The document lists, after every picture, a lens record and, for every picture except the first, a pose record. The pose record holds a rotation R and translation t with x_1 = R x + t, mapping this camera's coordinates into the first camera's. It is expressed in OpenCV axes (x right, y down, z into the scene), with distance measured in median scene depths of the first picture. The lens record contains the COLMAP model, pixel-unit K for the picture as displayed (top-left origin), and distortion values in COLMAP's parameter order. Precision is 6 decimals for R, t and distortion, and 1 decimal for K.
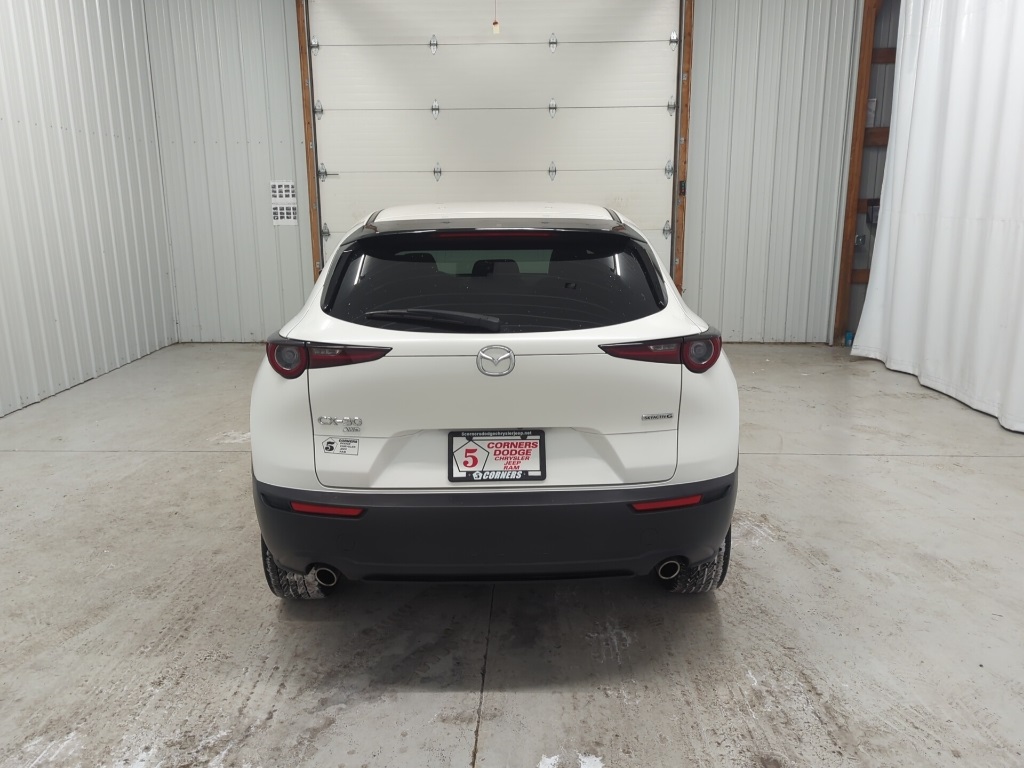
lens RADIAL K [[827.9, 0, 512.5], [0, 827.9, 376.7], [0, 0, 1]] dist [0.053878, -0.035198]
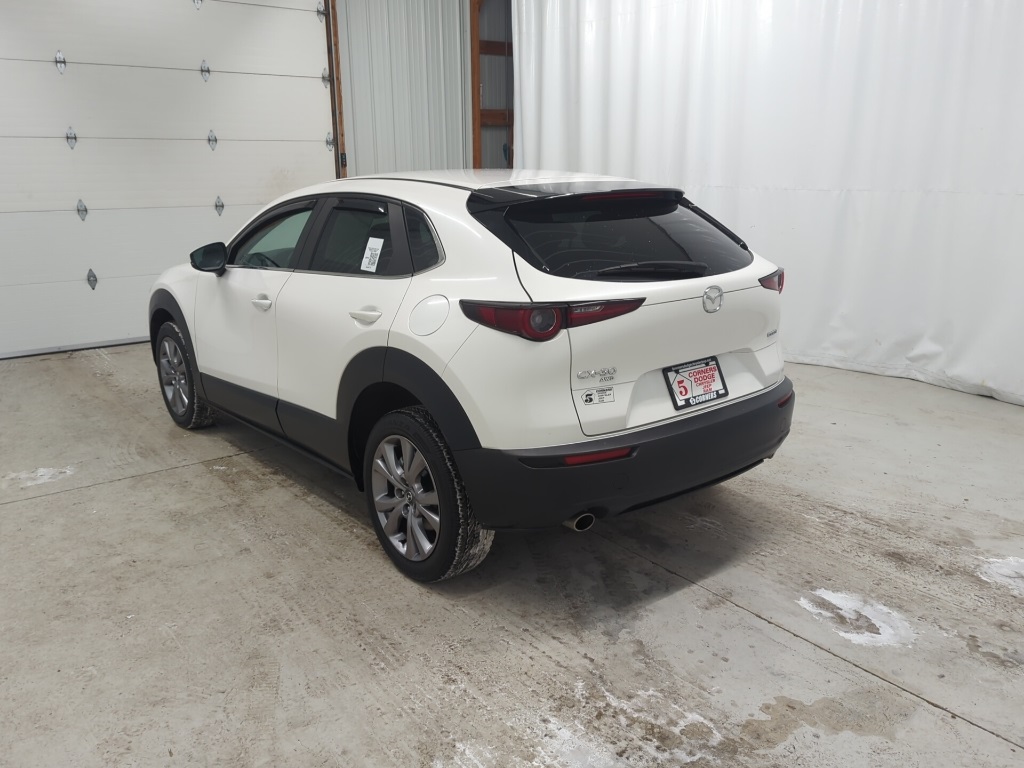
lens RADIAL K [[827.9, 0, 511.7], [0, 827.9, 385.4], [0, 0, 1]] dist [0.053878, -0.035198]
pose [[0.787079, -0.158579, 0.596120, -0.909180], [0.136888, 0.987197, 0.081874, -0.032297], [-0.601472, 0.017160, 0.798710, 0.210143]]
